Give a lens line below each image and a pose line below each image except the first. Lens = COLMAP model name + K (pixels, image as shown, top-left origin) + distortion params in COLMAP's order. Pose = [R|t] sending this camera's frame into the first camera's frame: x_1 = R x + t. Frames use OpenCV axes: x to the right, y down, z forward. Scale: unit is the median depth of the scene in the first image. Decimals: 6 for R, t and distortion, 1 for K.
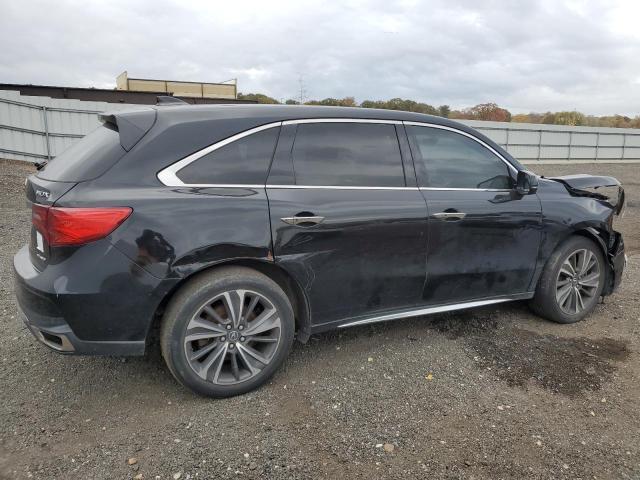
lens RADIAL K [[488.6, 0, 320.0], [0, 488.6, 240.0], [0, 0, 1]] dist [0.044676, -0.000460]
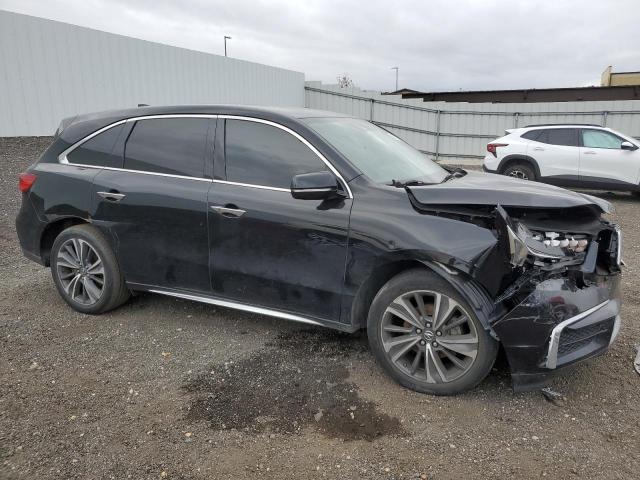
lens RADIAL K [[490.2, 0, 320.0], [0, 490.2, 240.0], [0, 0, 1]] dist [0.005395, -0.000480]
pose [[0.620303, 0.159465, -0.767981, 1.022384], [-0.158082, 0.984441, 0.076727, -0.086533], [0.768267, 0.073810, 0.635860, 0.469621]]
